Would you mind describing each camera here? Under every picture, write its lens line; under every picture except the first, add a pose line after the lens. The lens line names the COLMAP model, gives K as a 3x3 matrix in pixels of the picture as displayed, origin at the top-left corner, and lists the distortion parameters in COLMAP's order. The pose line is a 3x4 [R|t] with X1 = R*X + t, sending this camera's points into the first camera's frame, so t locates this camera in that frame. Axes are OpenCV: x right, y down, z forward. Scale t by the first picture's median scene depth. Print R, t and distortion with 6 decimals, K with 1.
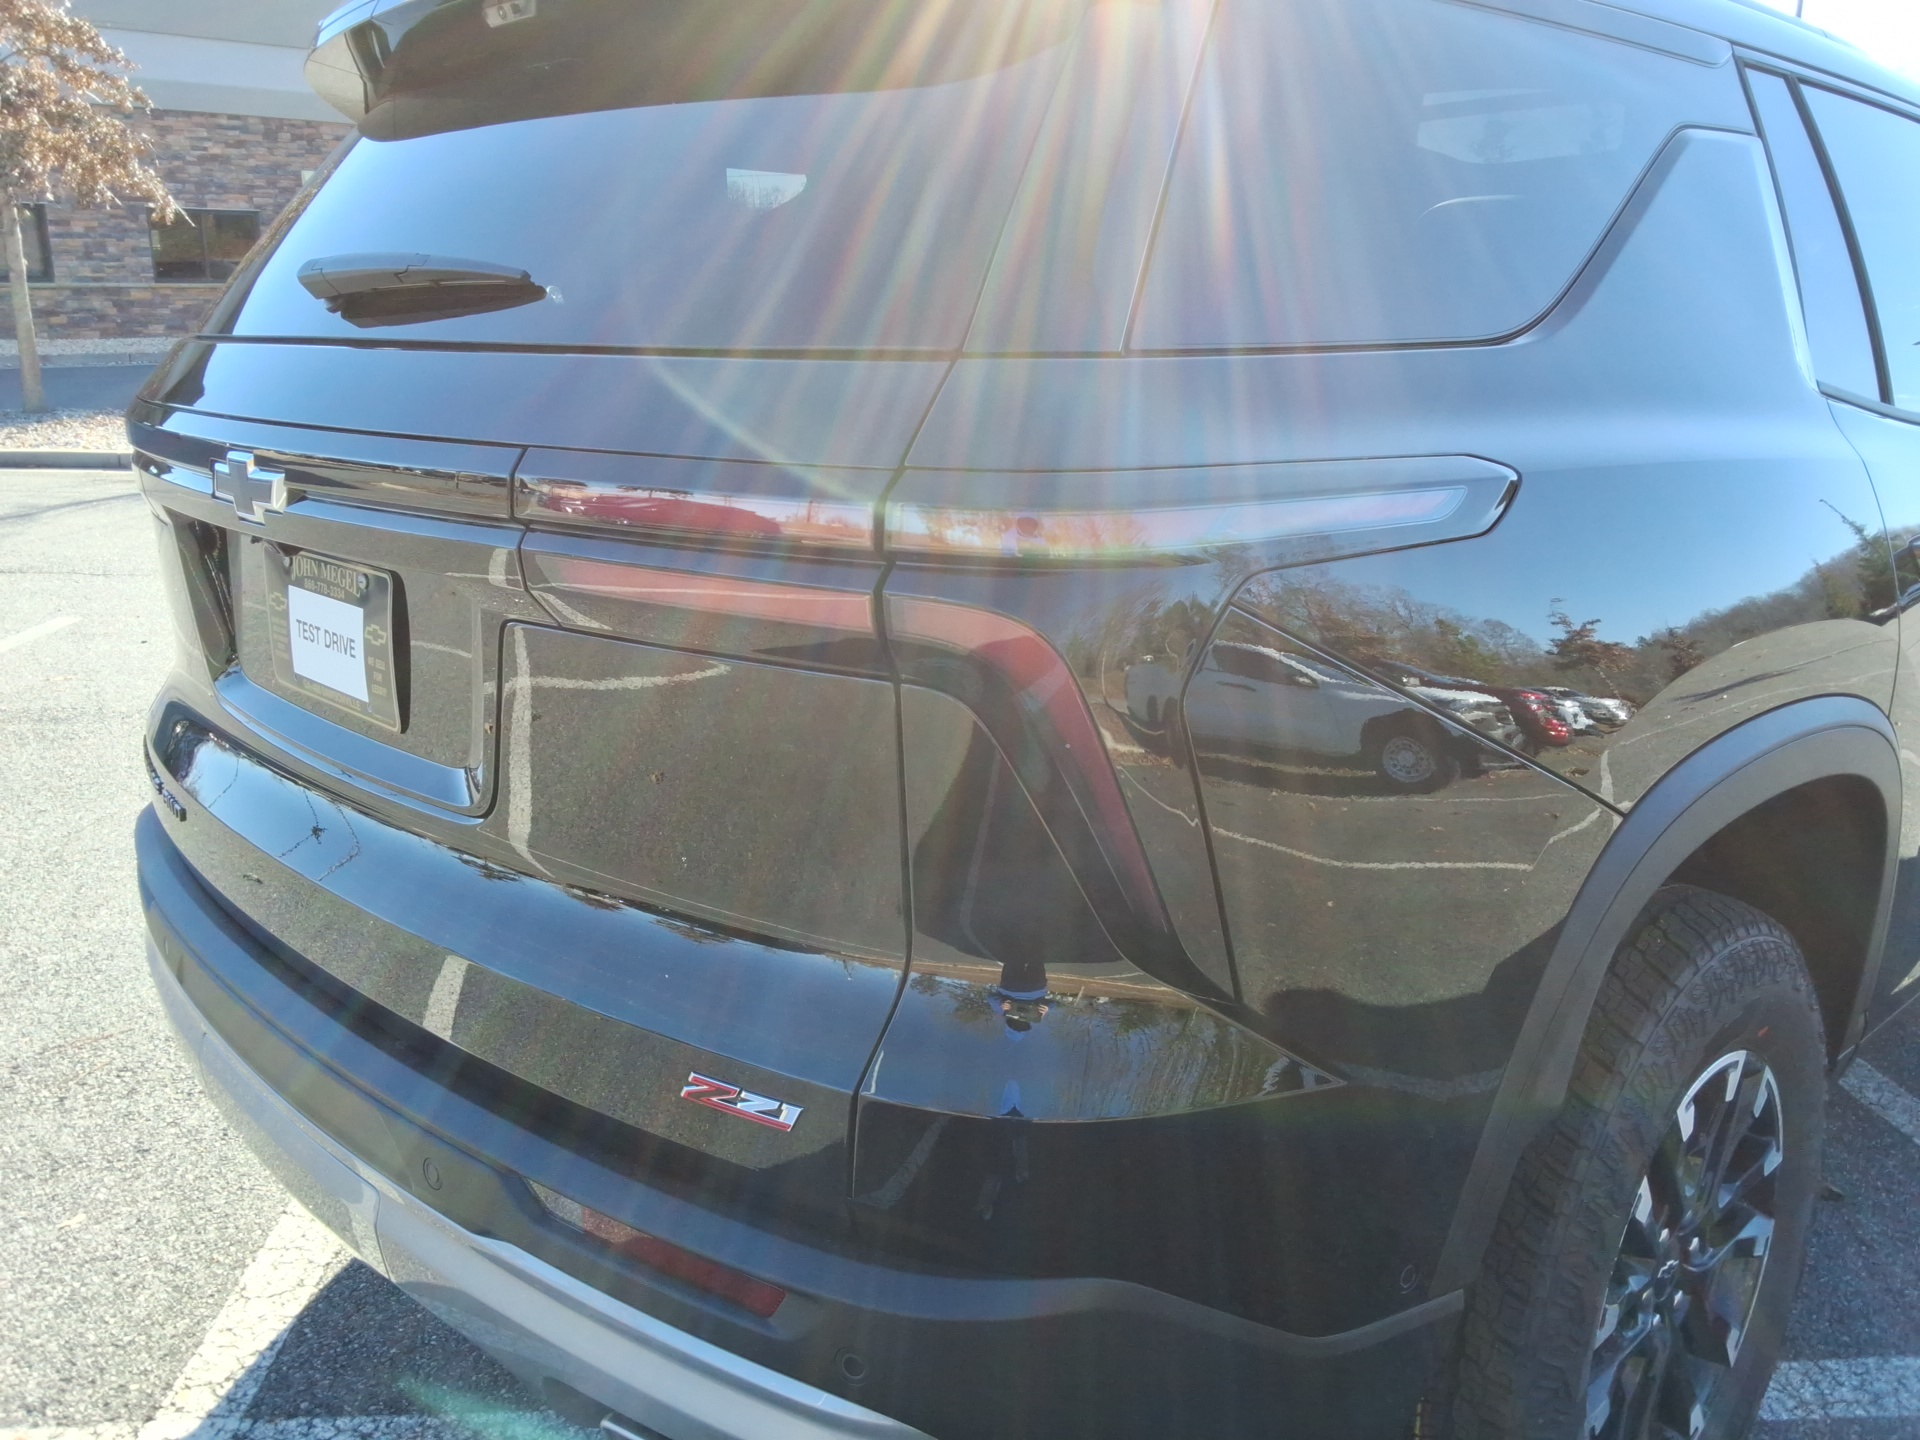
lens RADIAL K [[1546.2, 0, 980.7], [0, 1546.2, 696.4], [0, 0, 1]] dist [0.122155, -0.183065]
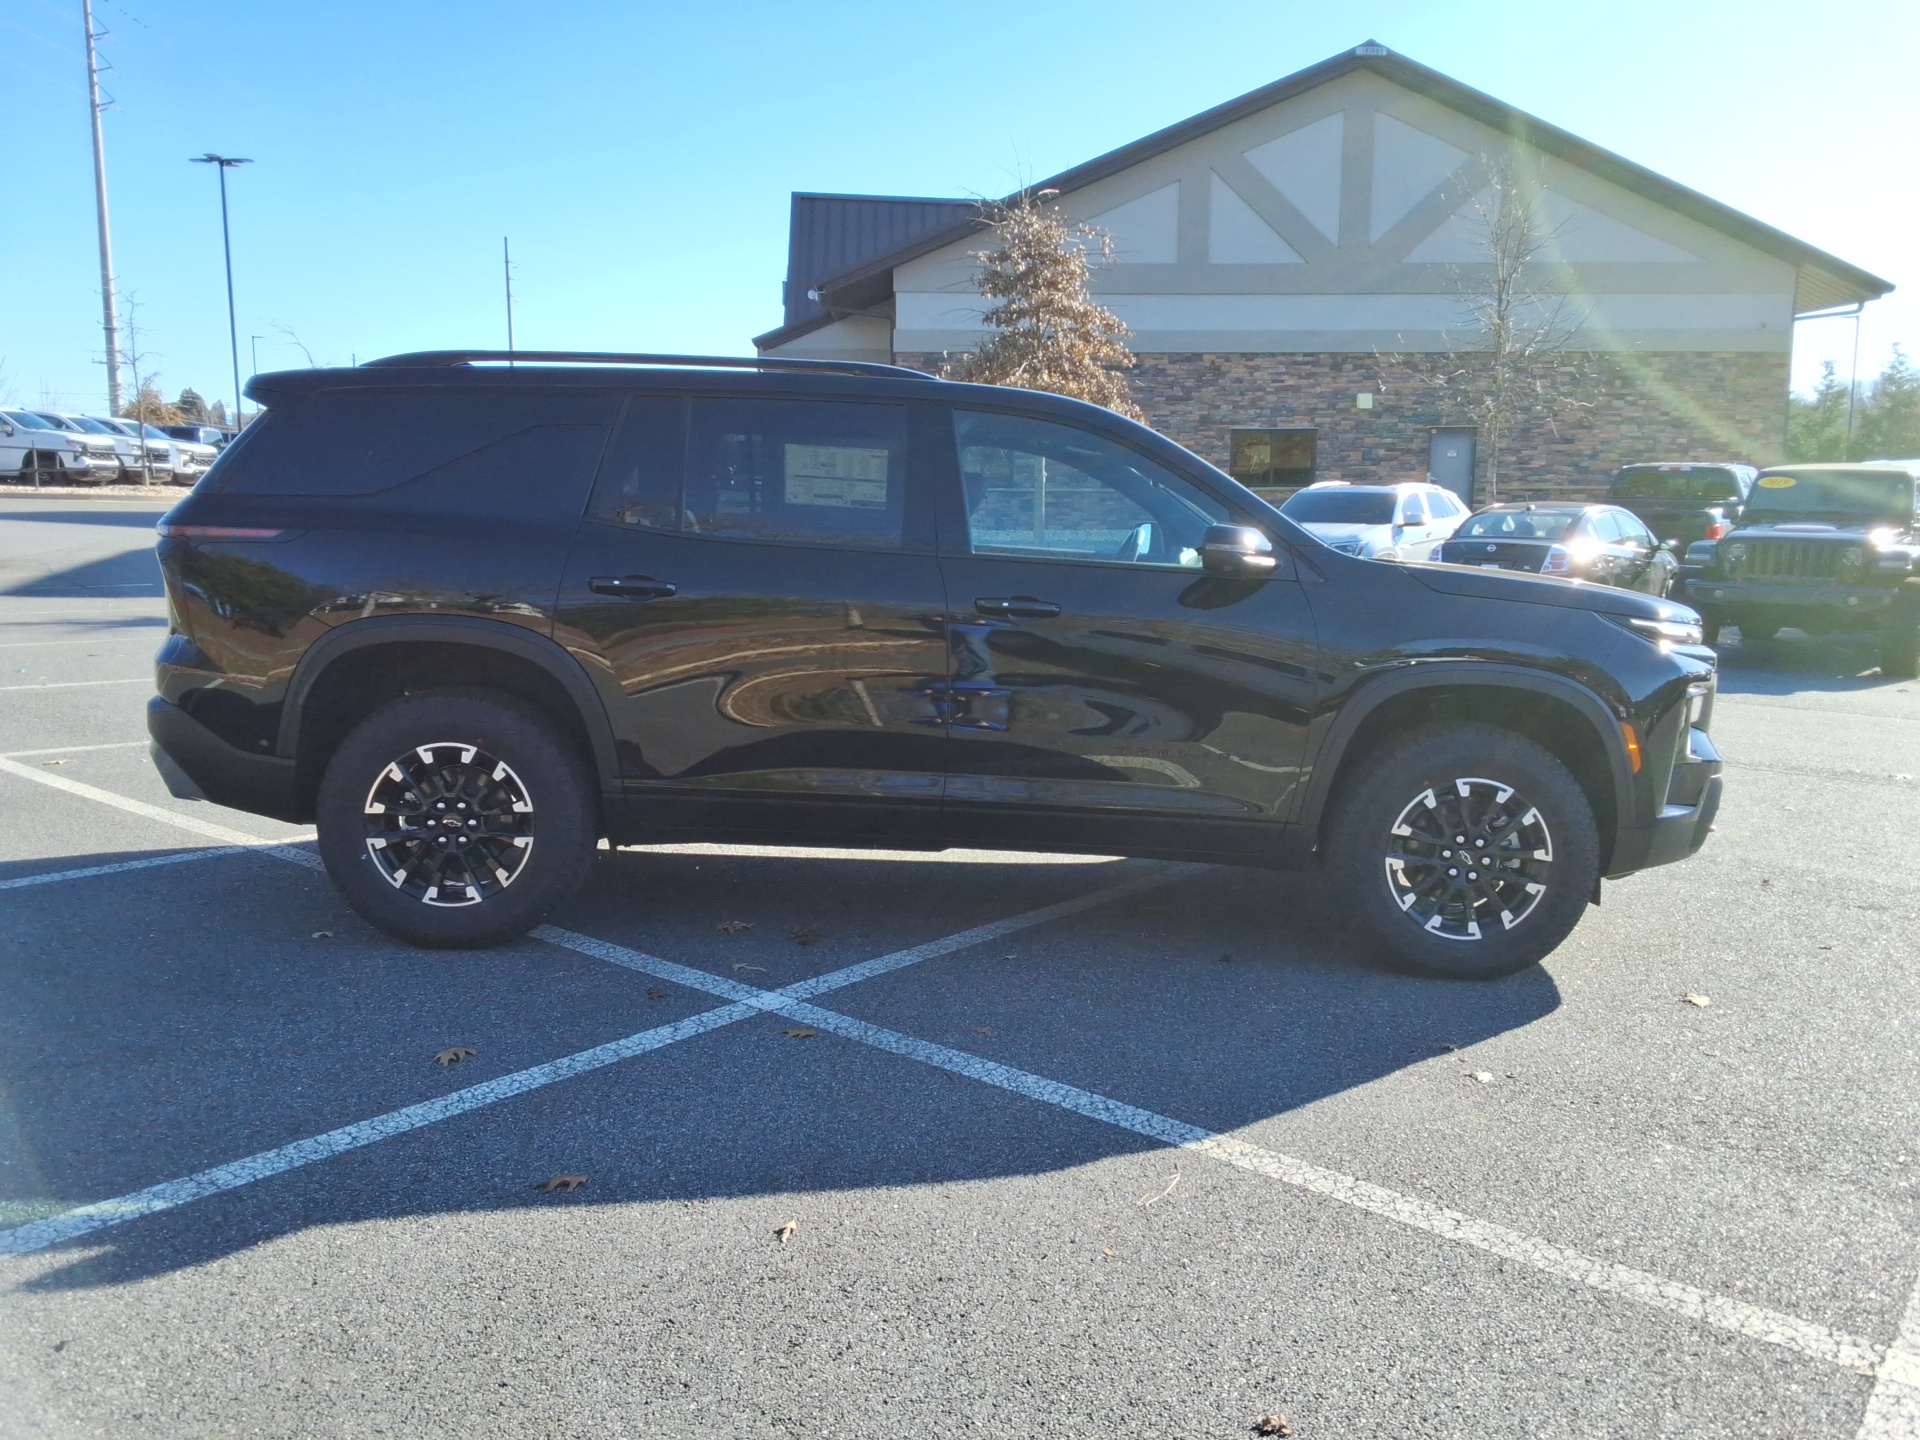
lens RADIAL K [[1526.2, 0, 981.5], [0, 1526.2, 702.2], [0, 0, 1]] dist [0.128213, -0.203699]
pose [[0.734039, 0.090224, -0.673087, 0.326720], [-0.168532, 0.984332, -0.051849, 0.013160], [0.657863, 0.151495, 0.737743, -0.036406]]
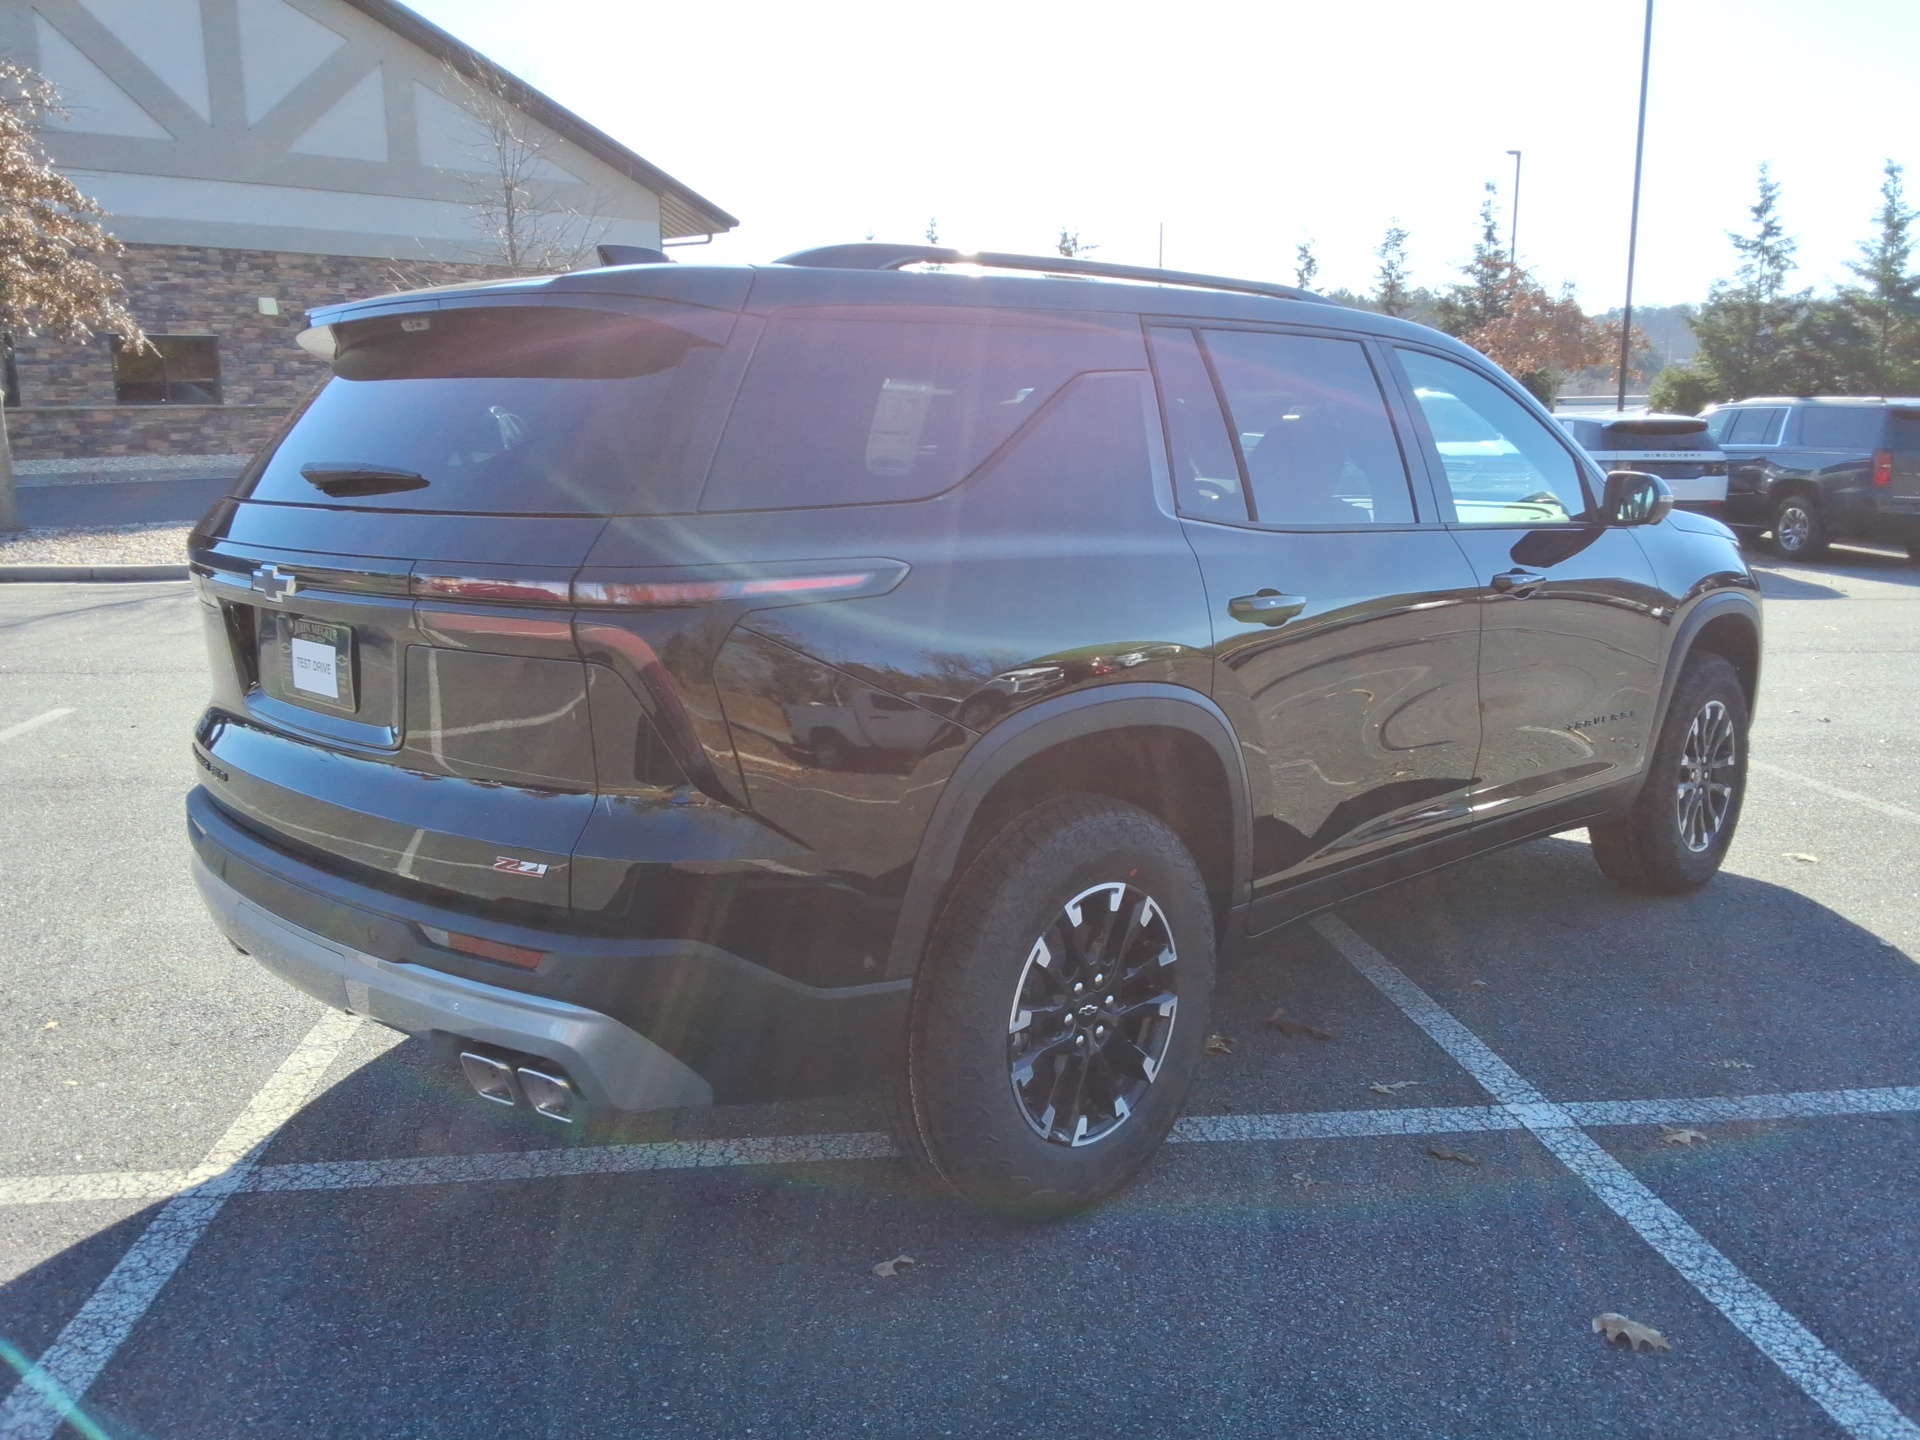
lens RADIAL K [[1526.2, 0, 981.5], [0, 1526.2, 702.2], [0, 0, 1]] dist [0.128213, -0.203699]
pose [[0.999285, -0.021125, 0.031361, 0.025488], [0.022856, 0.998175, -0.055896, 0.010521], [-0.030122, 0.056573, 0.997944, -0.069548]]
